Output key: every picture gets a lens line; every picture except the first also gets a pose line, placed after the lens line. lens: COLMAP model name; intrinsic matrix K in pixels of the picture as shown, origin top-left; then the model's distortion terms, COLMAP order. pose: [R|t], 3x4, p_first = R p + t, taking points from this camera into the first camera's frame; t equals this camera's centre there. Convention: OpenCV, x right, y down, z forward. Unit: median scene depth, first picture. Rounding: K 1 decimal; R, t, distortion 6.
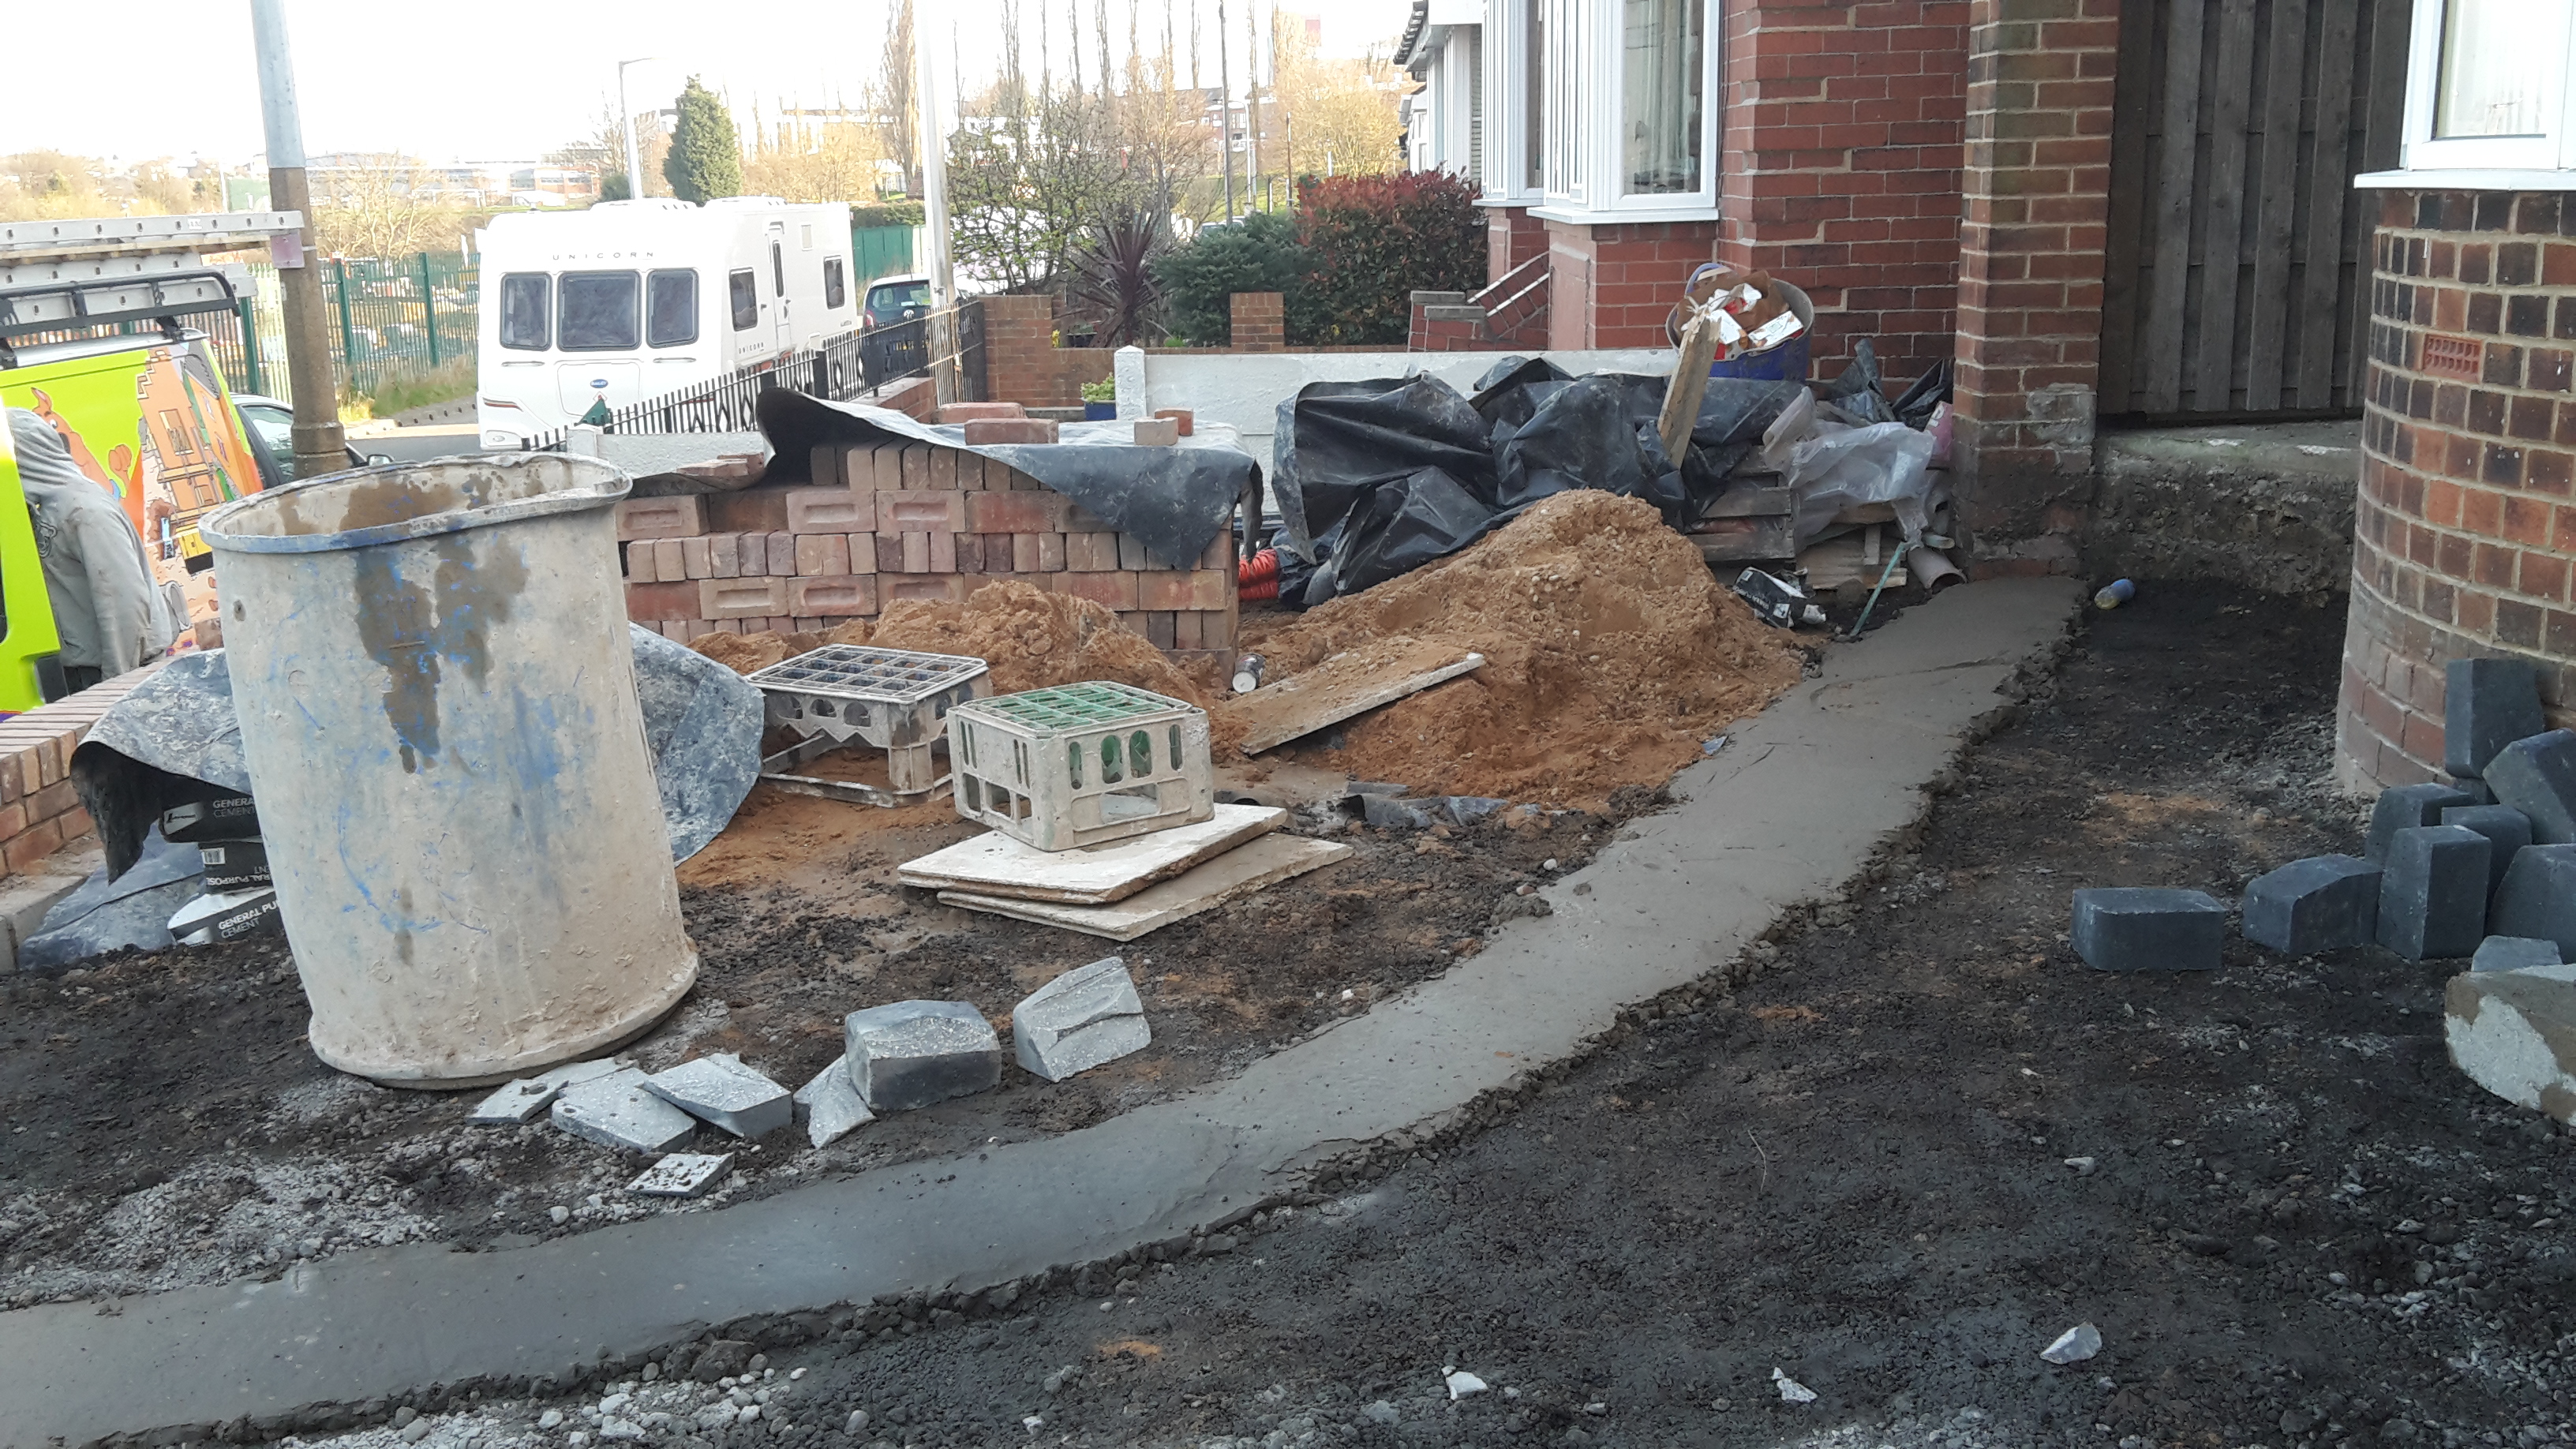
lens RADIAL K [[2362.5, 0, 1278.0], [0, 2362.5, 707.9], [0, 0, 1]] dist [0.085482, -0.194363]
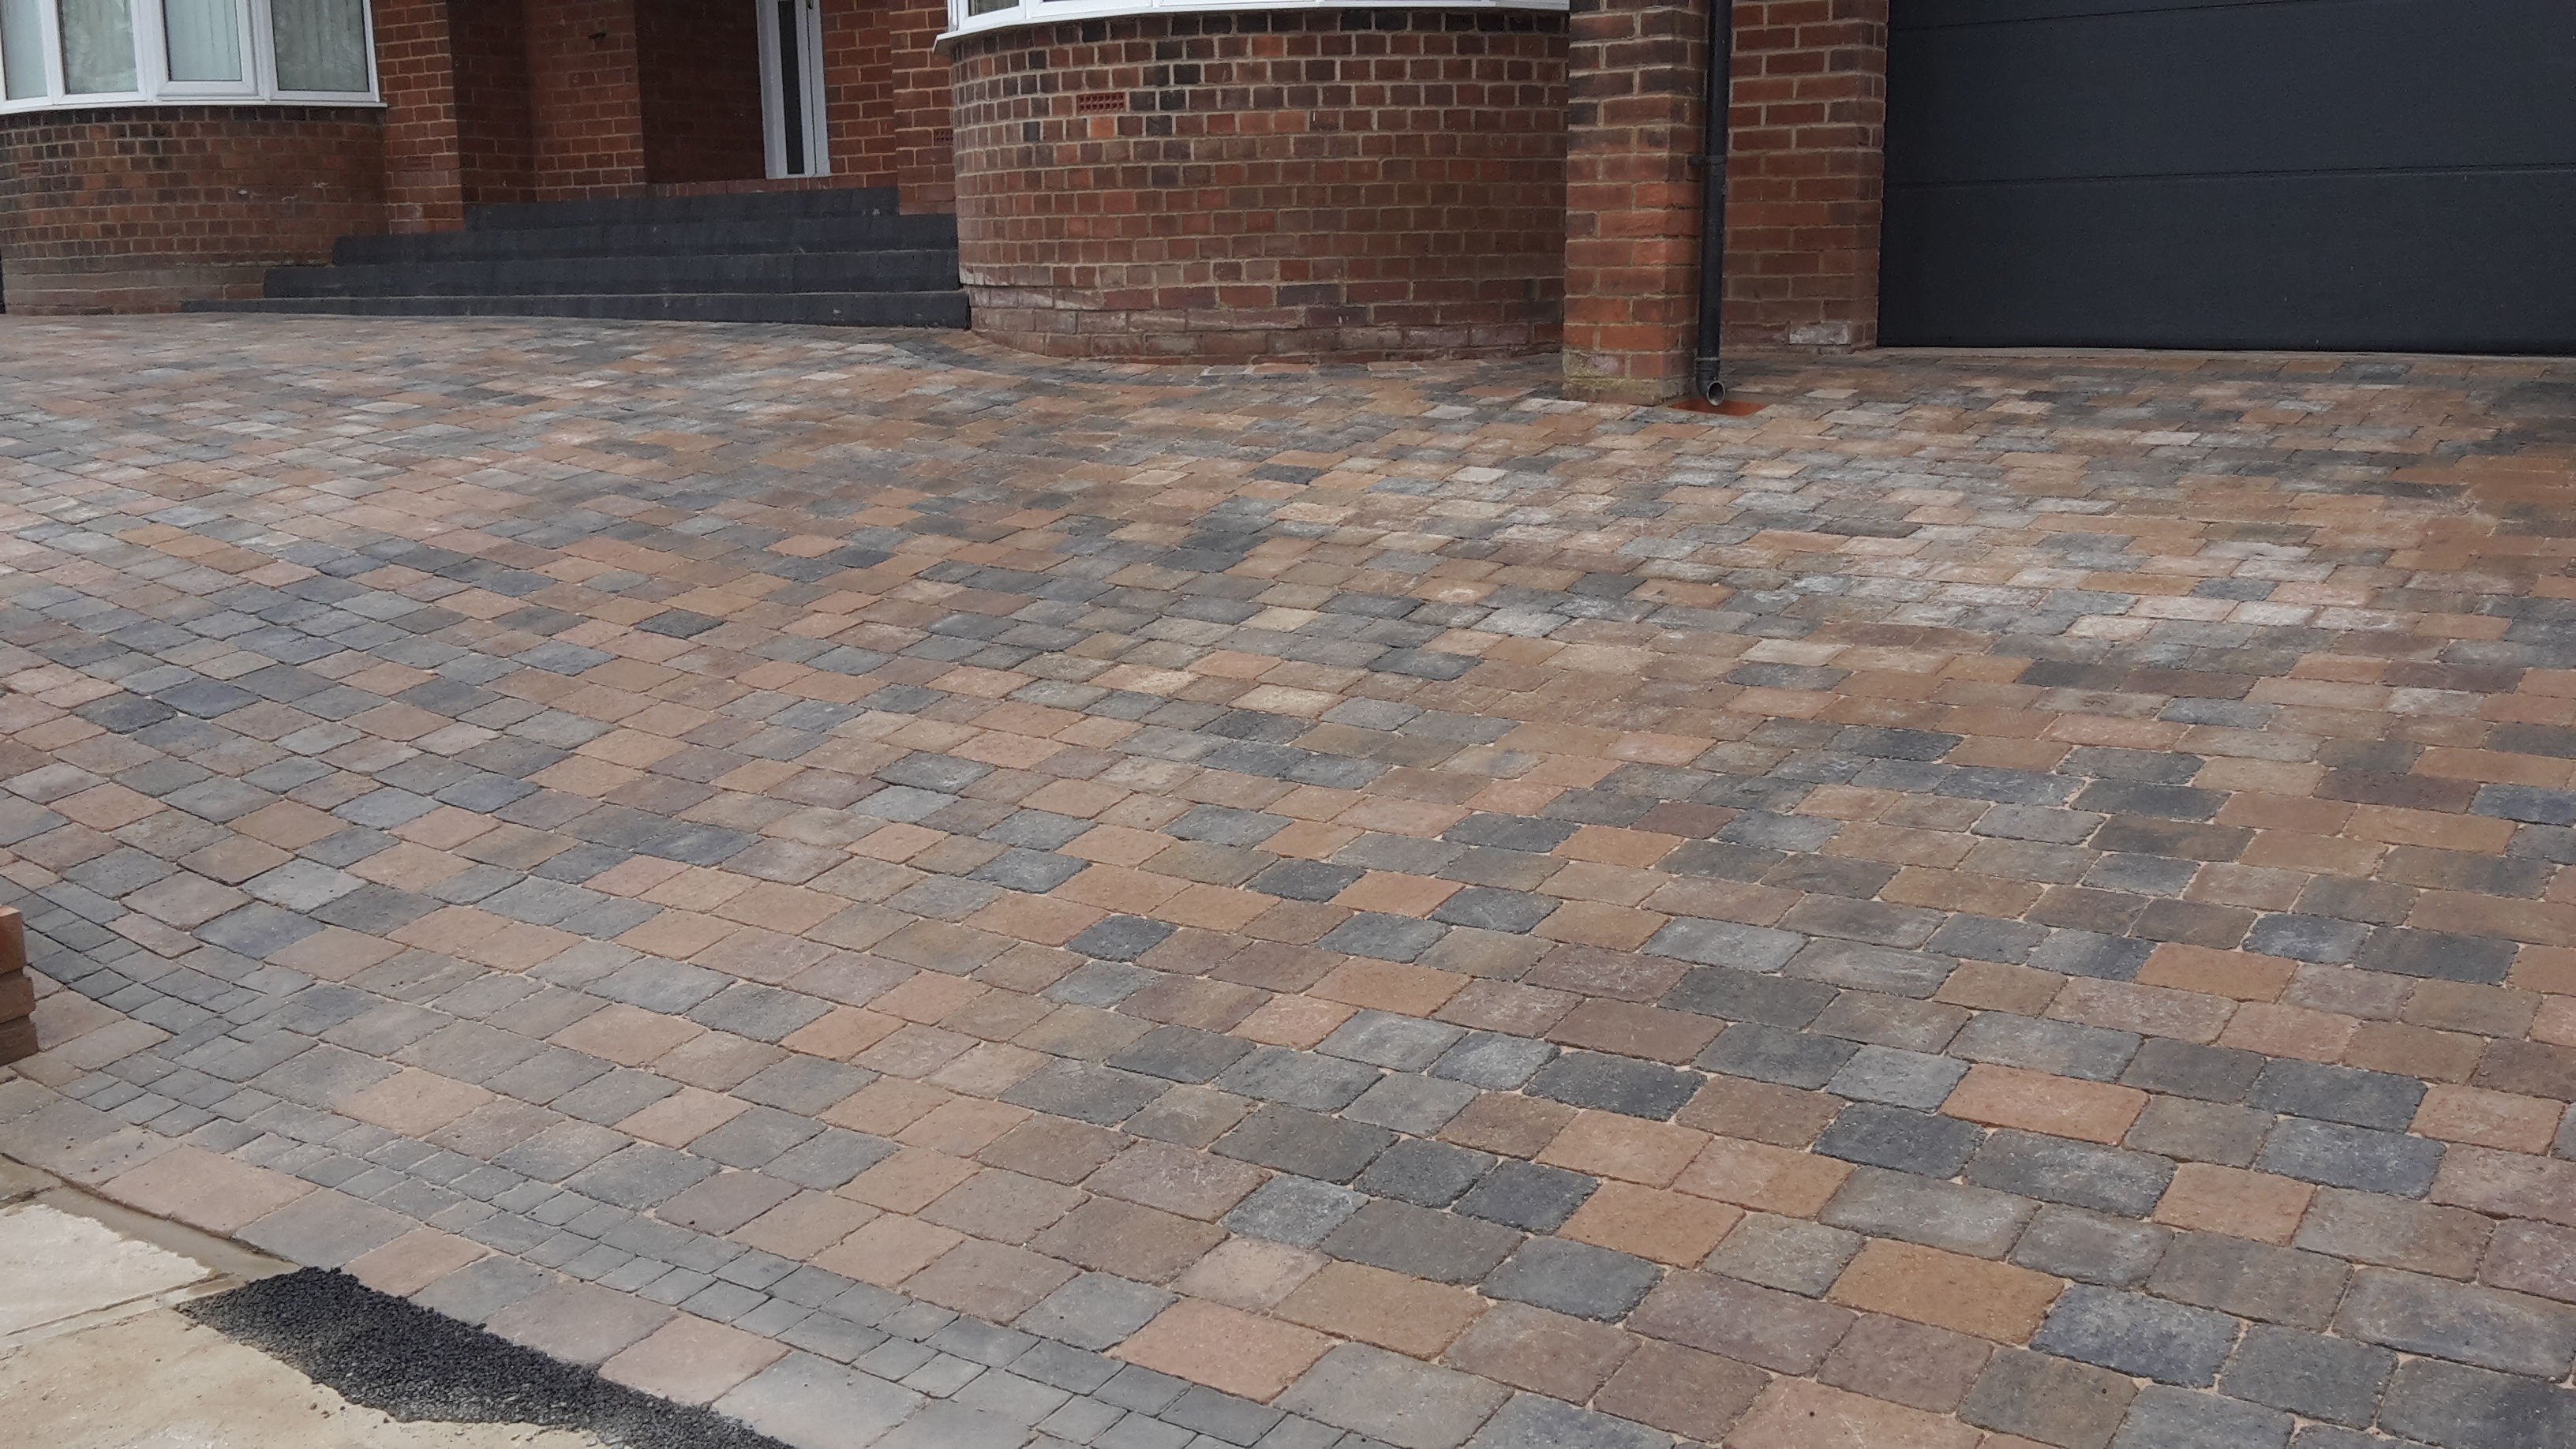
lens RADIAL K [[2362.5, 0, 1284.8], [0, 2362.5, 717.0], [0, 0, 1]] dist [0.085482, -0.194363]
pose [[0.555127, -0.145083, 0.819014, -0.701409], [0.186069, 0.981377, 0.047726, 0.402071], [-0.810686, 0.125899, 0.571784, -1.131986]]
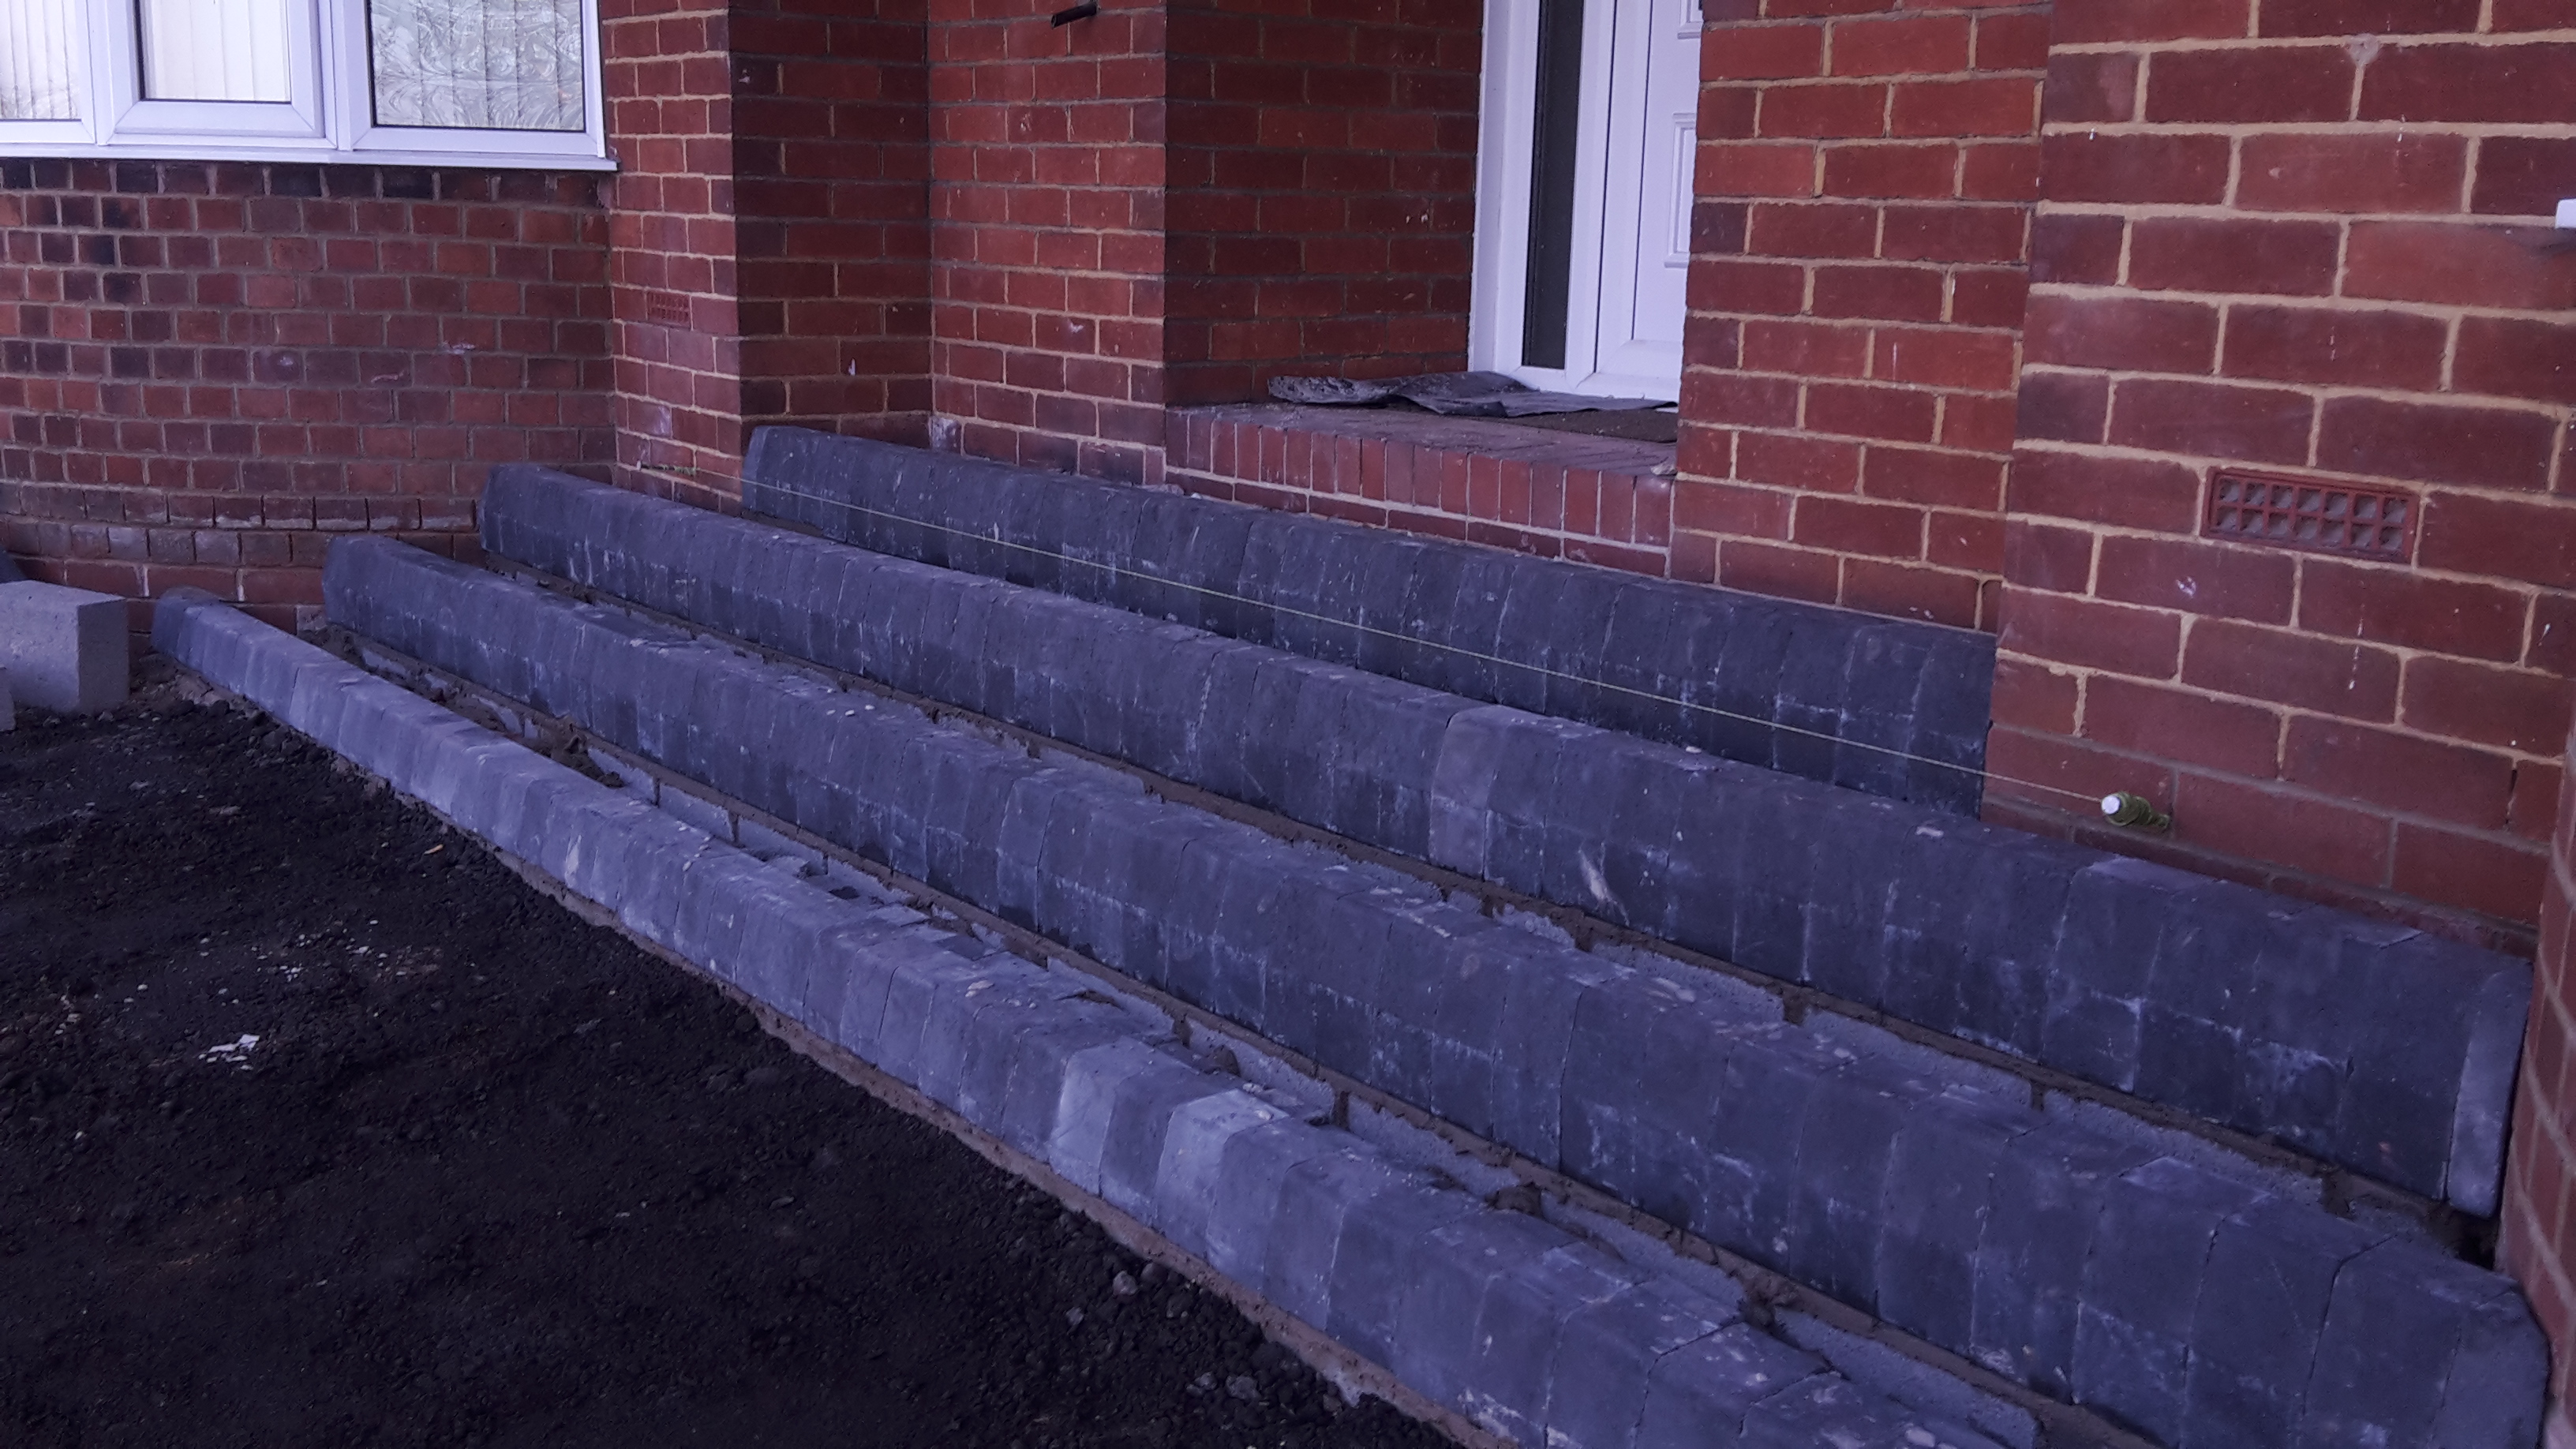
lens RADIAL K [[2362.5, 0, 1276.2], [0, 2362.5, 732.8], [0, 0, 1]] dist [0.085482, -0.194363]
pose [[0.761667, -0.105503, 0.639322, 0.100944], [0.104708, 0.993728, 0.039242, 0.087853], [-0.639452, 0.037053, 0.767938, -0.344067]]
